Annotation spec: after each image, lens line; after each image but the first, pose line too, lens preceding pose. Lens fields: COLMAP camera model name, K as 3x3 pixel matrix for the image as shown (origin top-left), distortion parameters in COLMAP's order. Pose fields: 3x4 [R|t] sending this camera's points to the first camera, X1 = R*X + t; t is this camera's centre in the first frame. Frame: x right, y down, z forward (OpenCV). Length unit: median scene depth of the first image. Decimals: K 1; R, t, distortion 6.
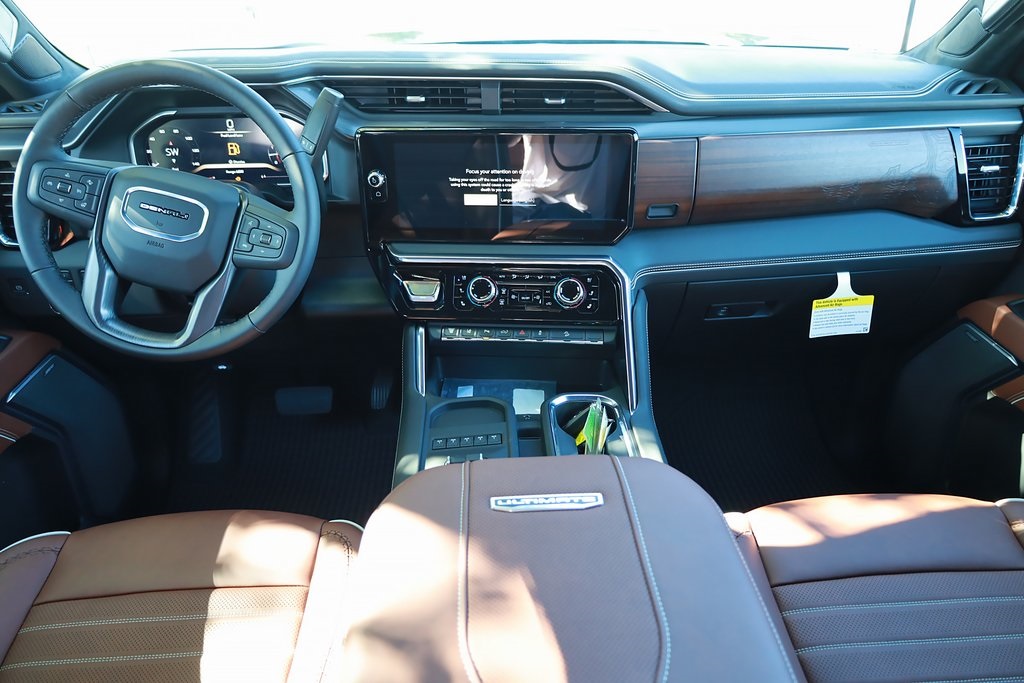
lens RADIAL K [[715.1, 0, 519.7], [0, 715.1, 346.5], [0, 0, 1]] dist [-0.002401, -0.002973]
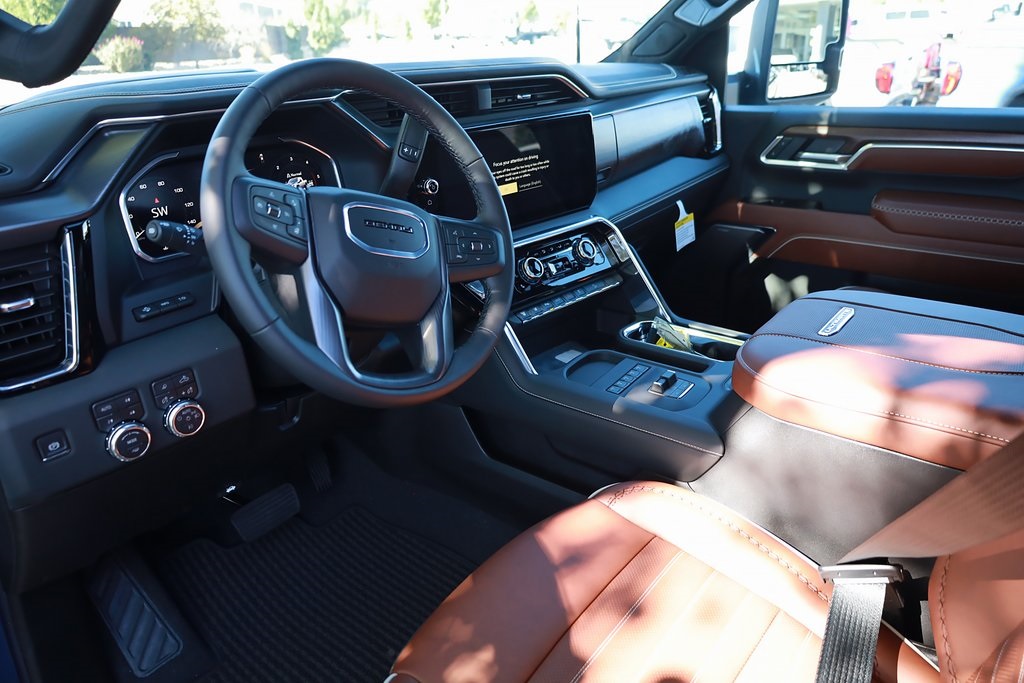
lens RADIAL K [[713.5, 0, 520.9], [0, 713.5, 348.9], [0, 0, 1]] dist [0.016201, -0.014888]
pose [[0.657474, -0.319046, 0.682596, -0.850915], [0.396118, 0.916993, 0.047063, -0.026386], [-0.640951, 0.239446, 0.729279, 0.256733]]
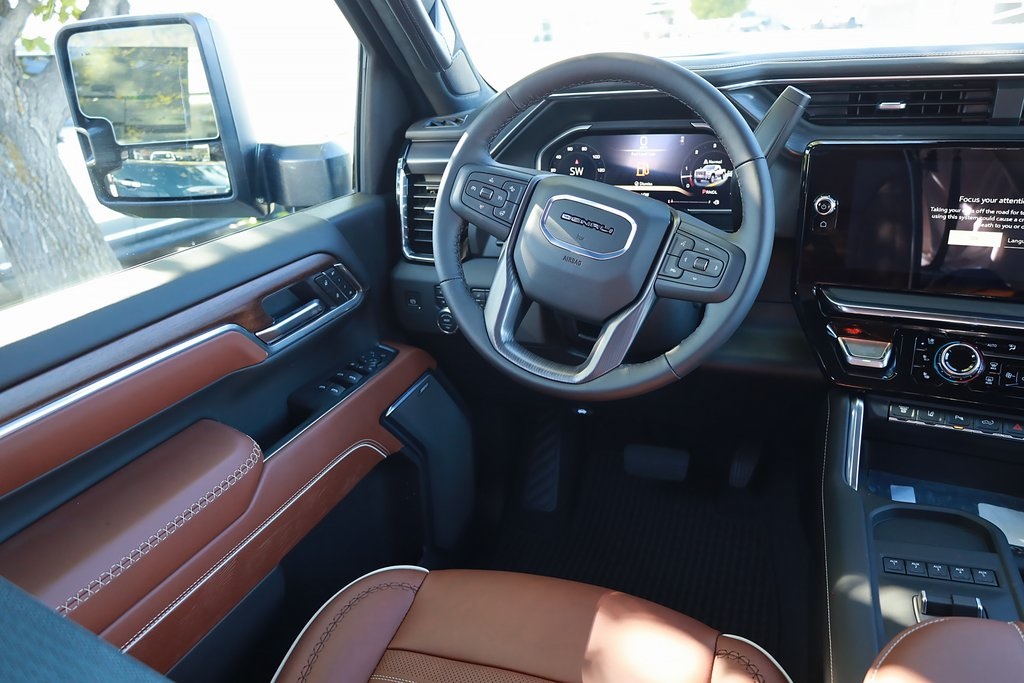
lens RADIAL K [[715.1, 0, 515.1], [0, 715.1, 347.0], [0, 0, 1]] dist [-0.002401, -0.002973]
pose [[0.912682, 0.112876, -0.392772, -0.184067], [-0.145992, 0.987734, -0.055383, 0.013728], [0.381703, 0.107889, 0.917967, 0.161614]]
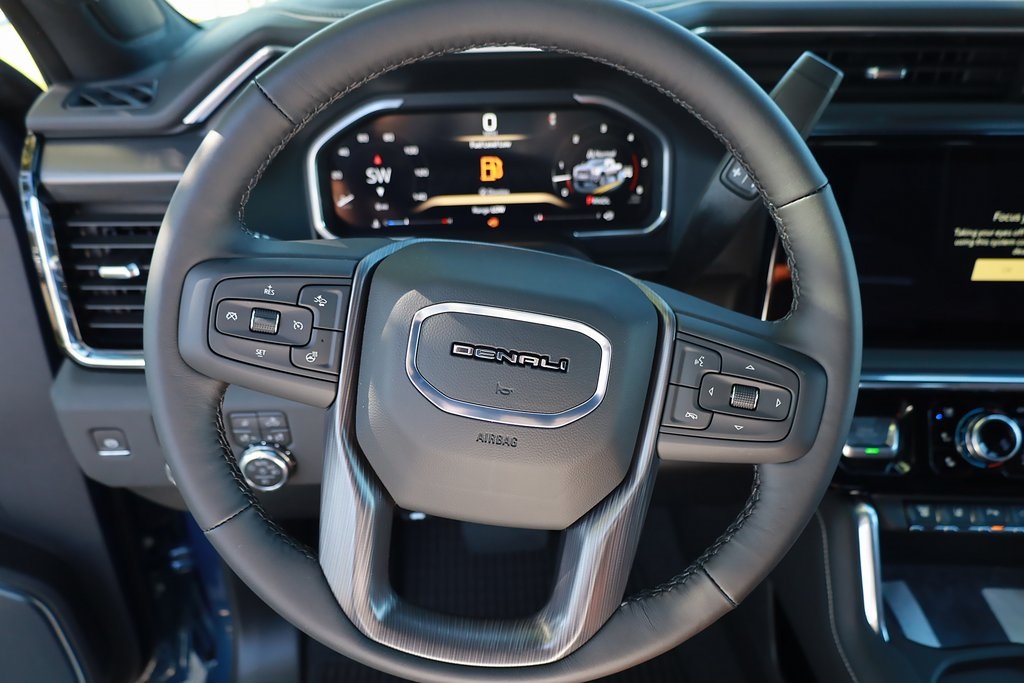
lens RADIAL K [[713.5, 0, 519.6], [0, 713.5, 344.6], [0, 0, 1]] dist [0.016201, -0.014888]
pose [[0.999925, -0.011059, 0.005352, -0.409615], [0.010840, 0.999170, 0.039259, -0.175211], [-0.005782, -0.039198, 0.999215, 0.481746]]
